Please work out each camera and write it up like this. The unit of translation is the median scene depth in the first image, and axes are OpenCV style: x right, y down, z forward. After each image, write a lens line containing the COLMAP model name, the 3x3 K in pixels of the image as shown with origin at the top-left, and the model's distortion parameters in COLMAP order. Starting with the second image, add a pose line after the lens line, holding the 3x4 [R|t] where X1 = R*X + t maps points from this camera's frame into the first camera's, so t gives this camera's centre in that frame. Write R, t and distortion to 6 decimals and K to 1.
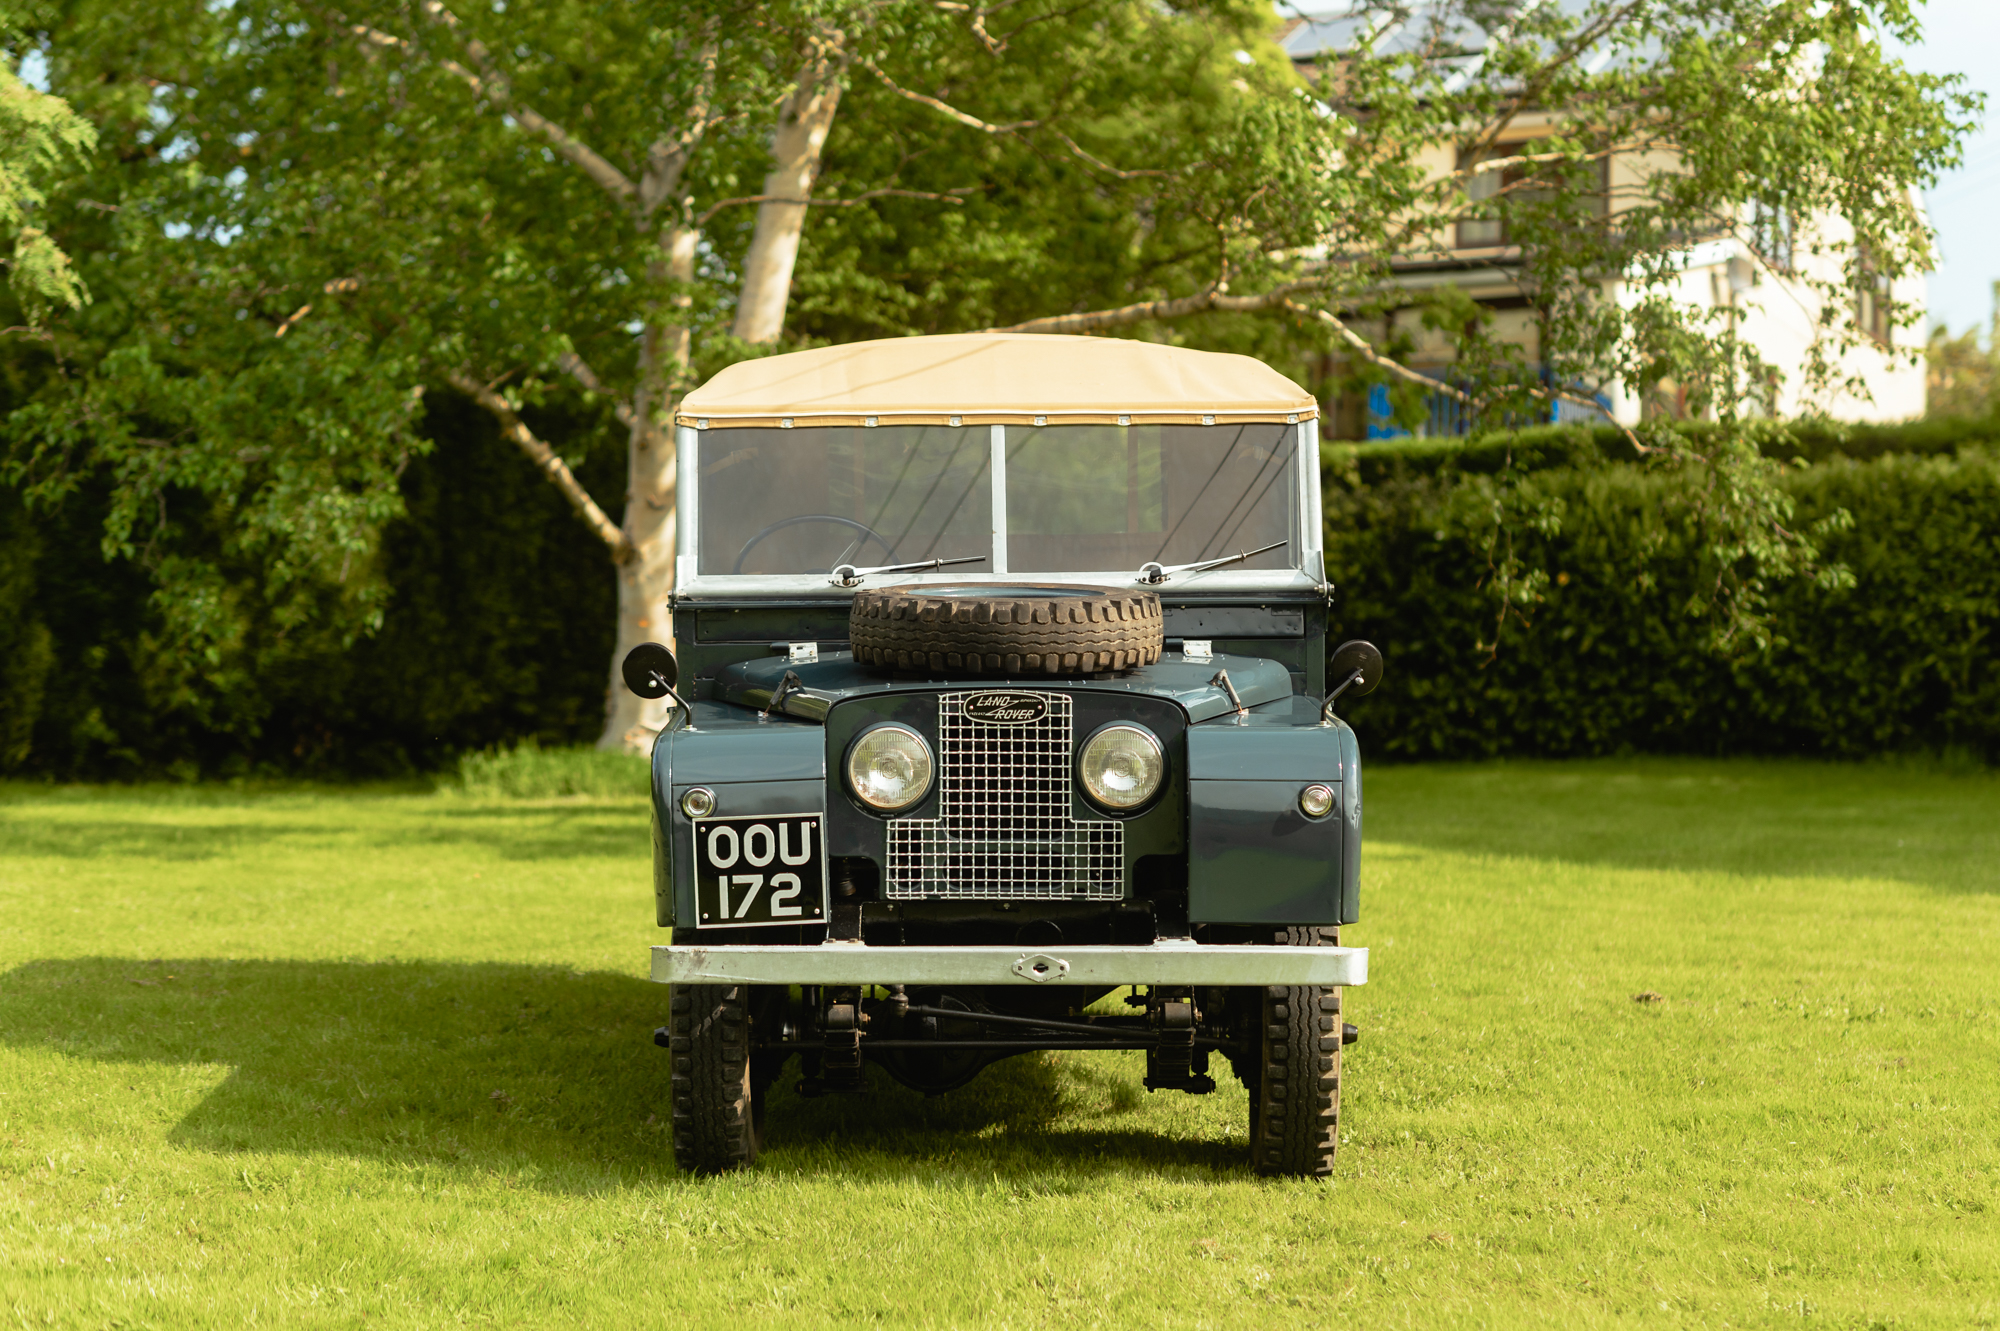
lens RADIAL K [[4946.3, 0, 1000.0], [0, 4946.3, 665.5], [0, 0, 1]] dist [0.062945, -0.463557]
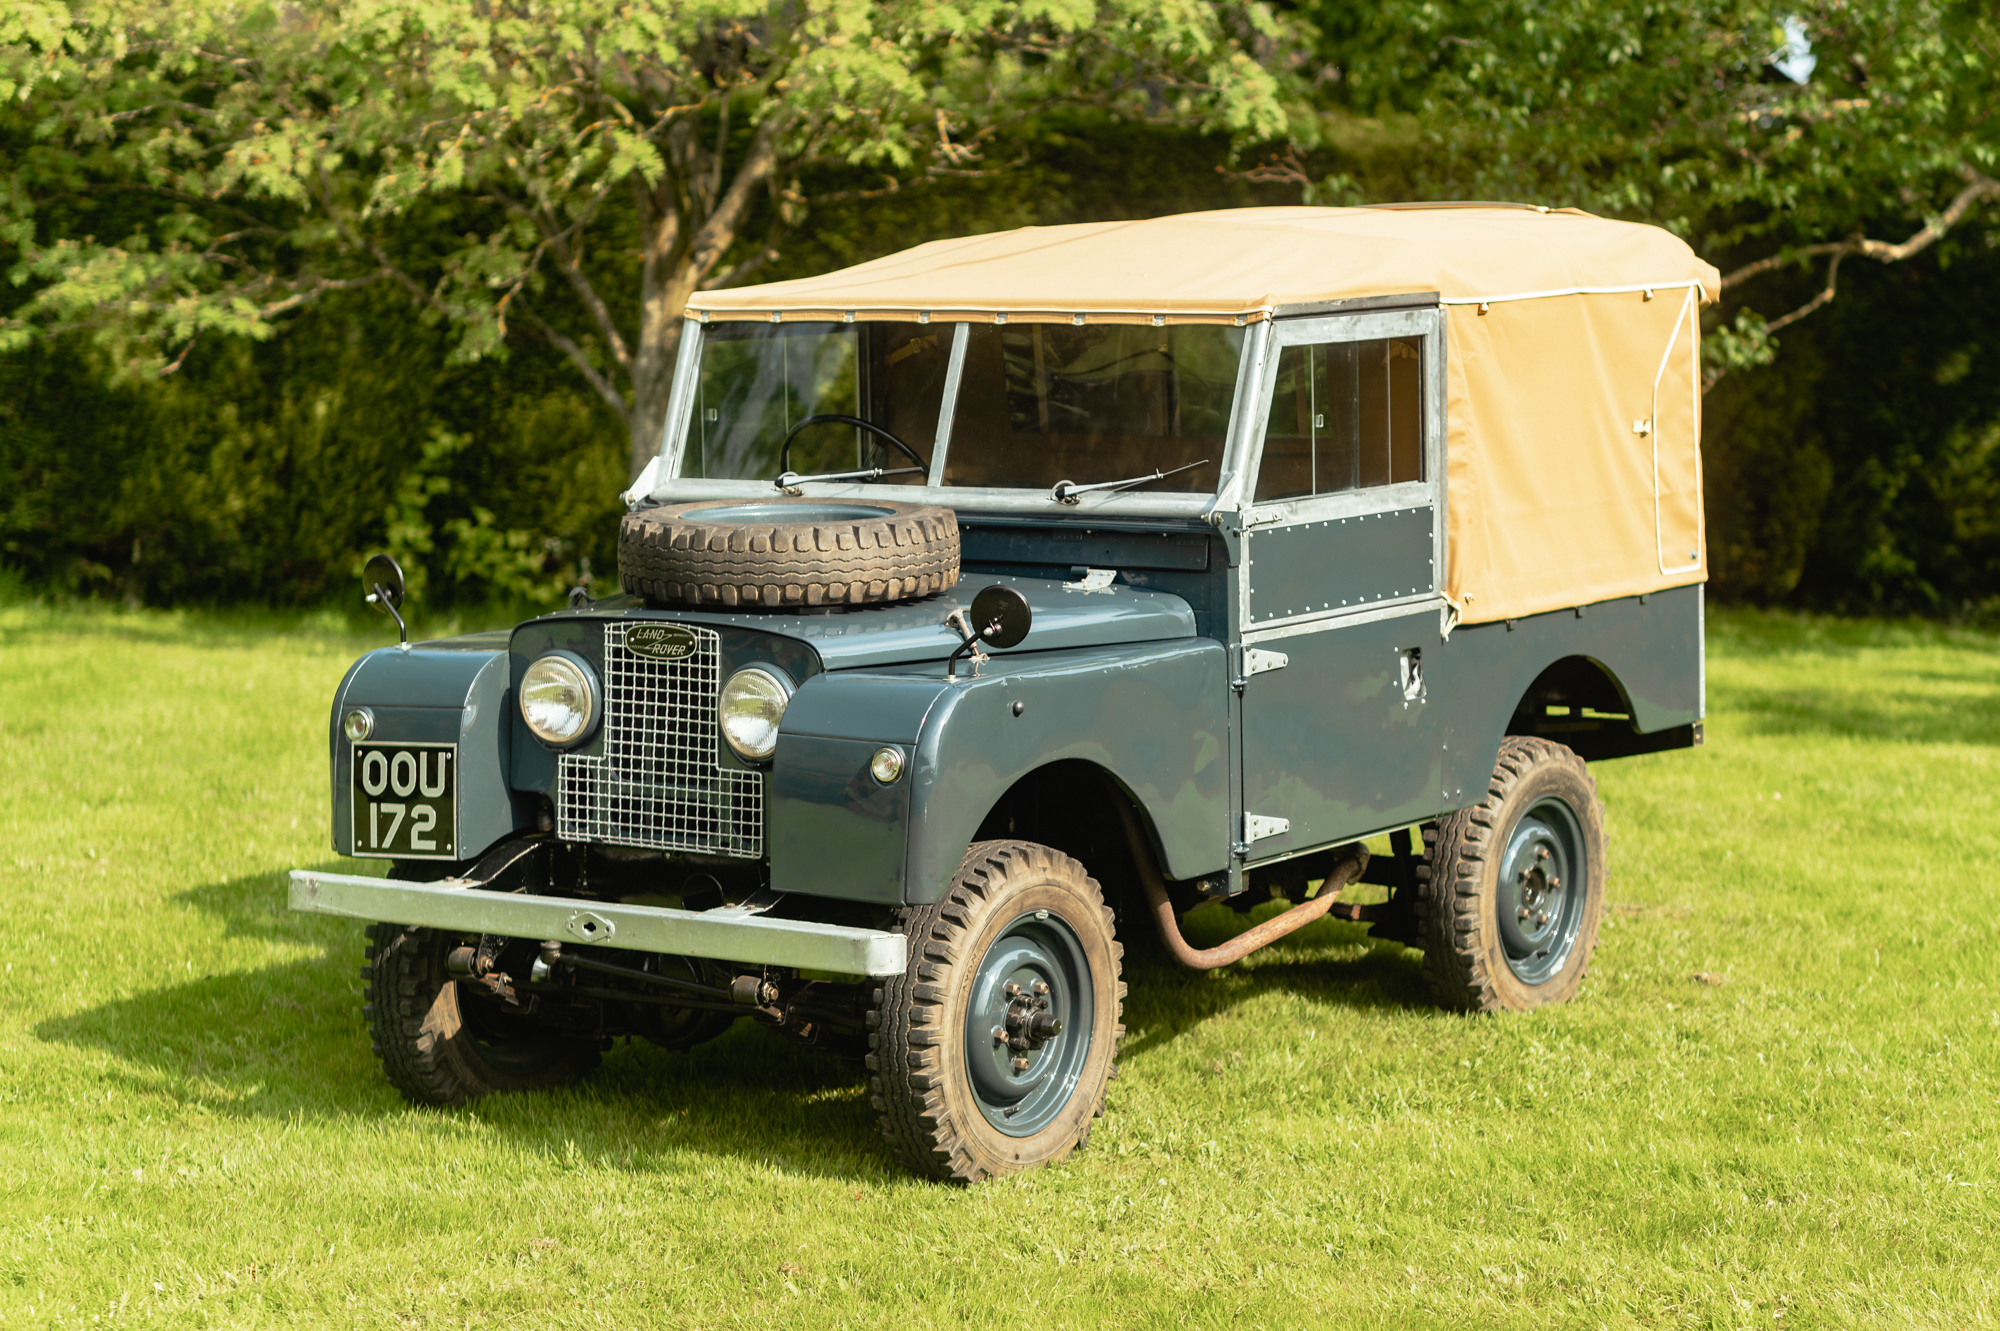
lens RADIAL K [[4946.3, 0, 1000.0], [0, 4946.3, 665.5], [0, 0, 1]] dist [0.062945, -0.463557]
pose [[0.821441, 0.054366, -0.567696, 0.577232], [-0.027325, 0.998054, 0.056041, -0.040482], [0.569639, -0.030522, 0.821328, 0.277725]]
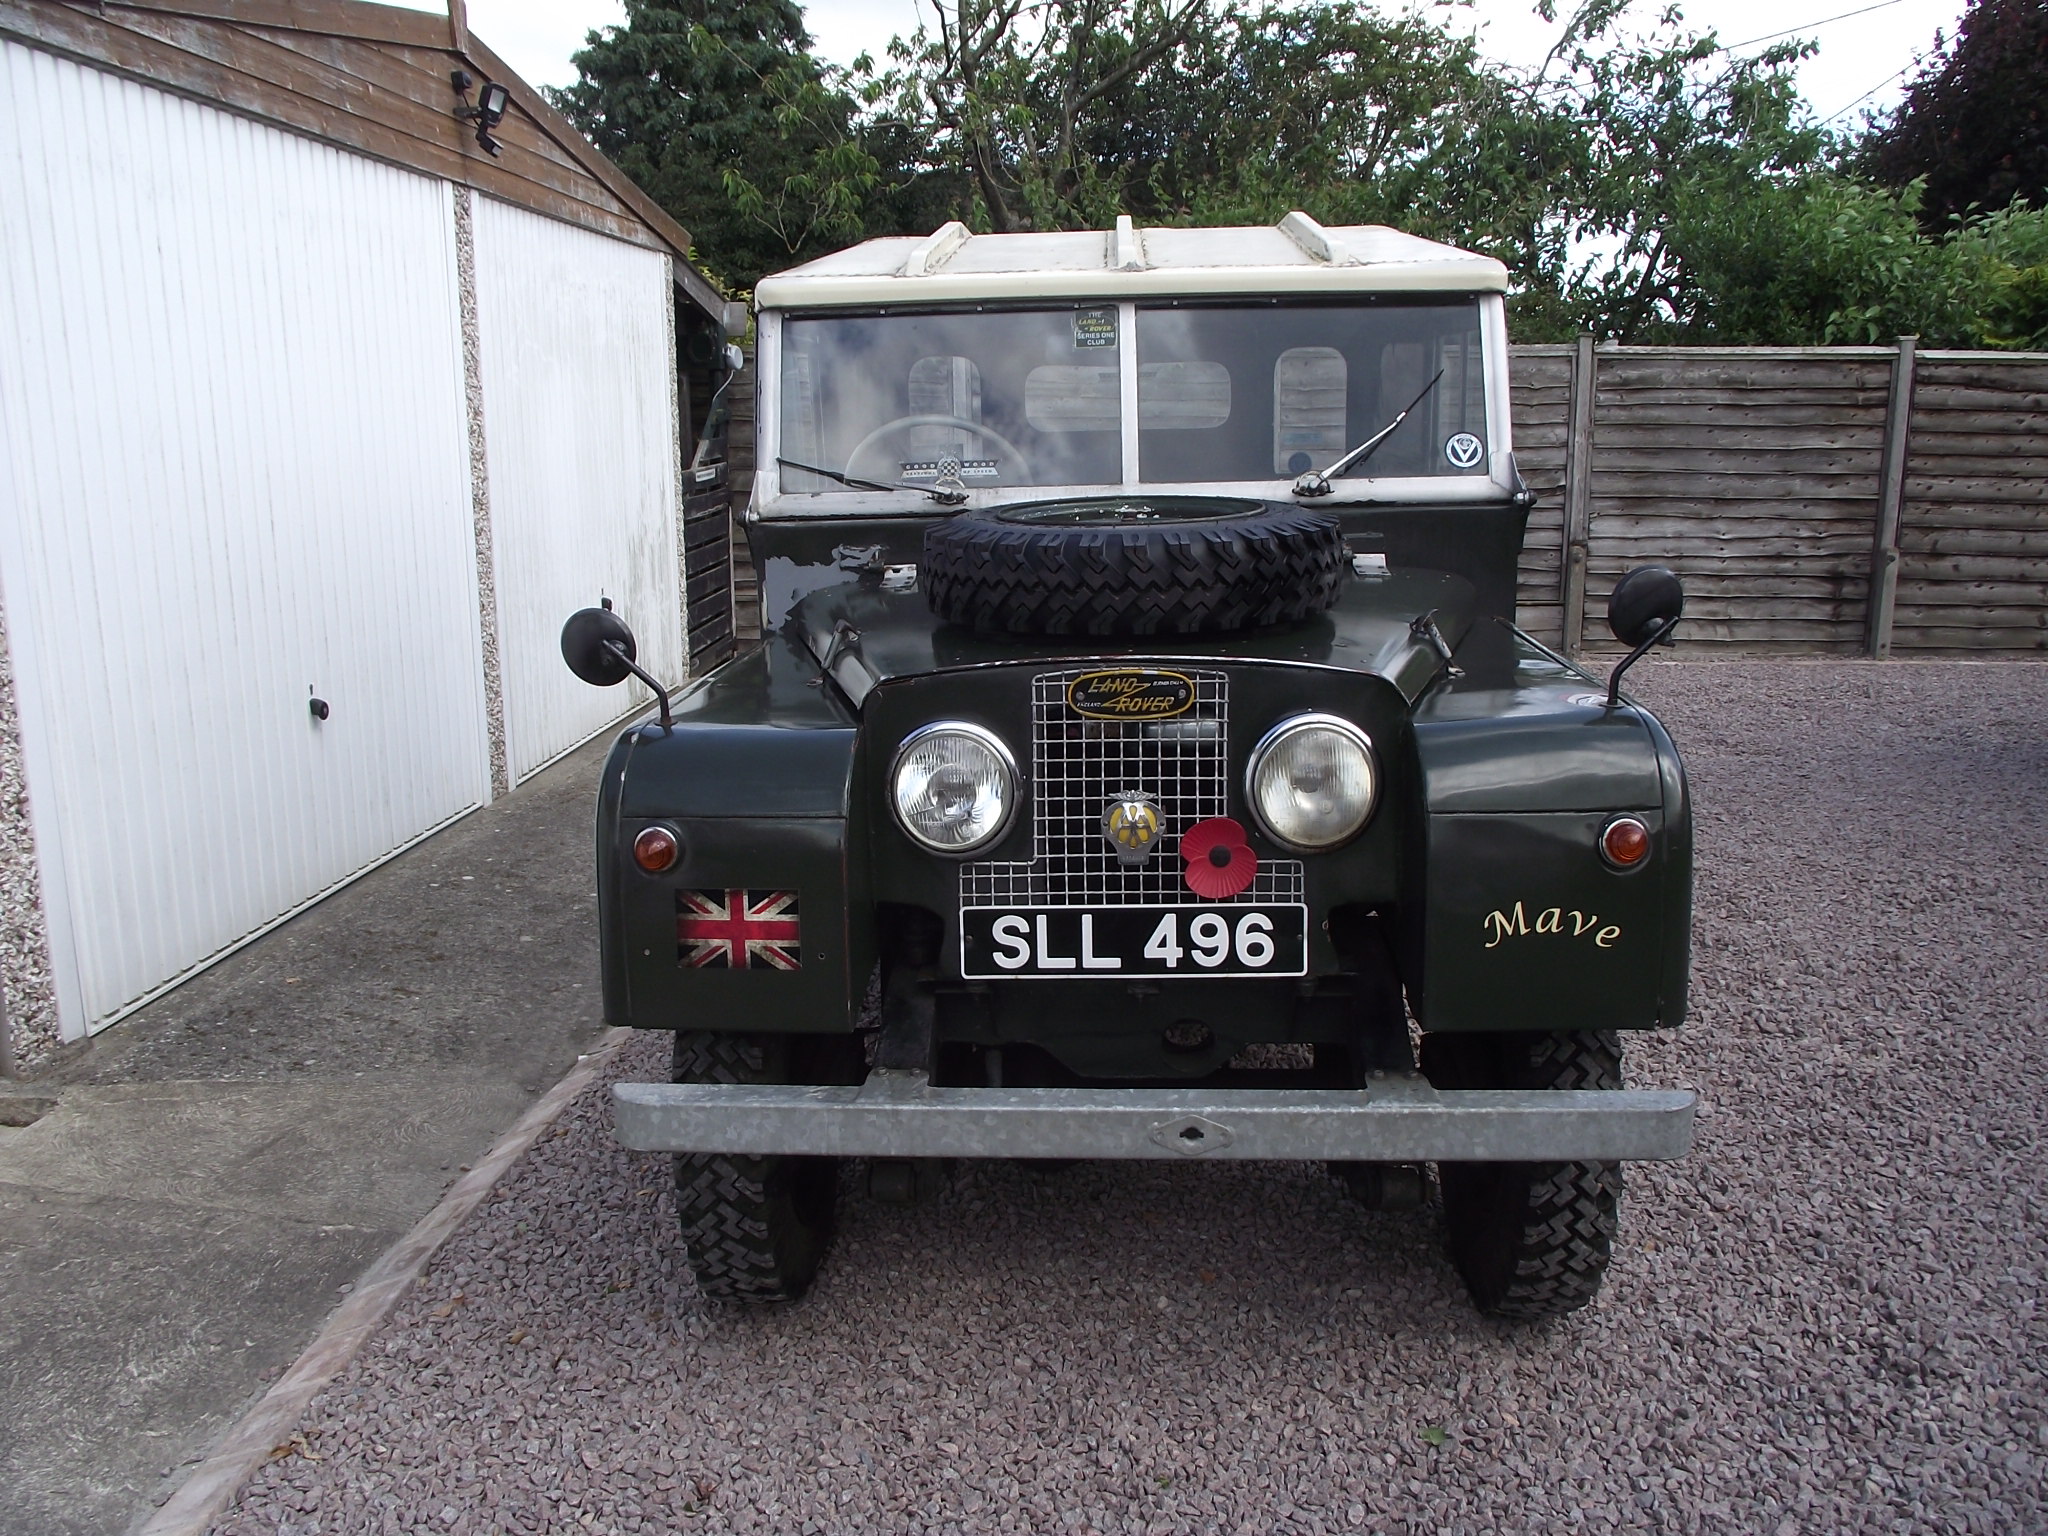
lens RADIAL K [[1582.8, 0, 1024.0], [0, 1582.8, 768.0], [0, 0, 1]] dist [-0.064734, 0.030071]
pose [[0.997270, -0.006710, -0.073542, 0.002291], [0.017607, 0.988748, 0.148550, -0.013540], [0.071718, -0.149439, 0.986167, 0.788017]]
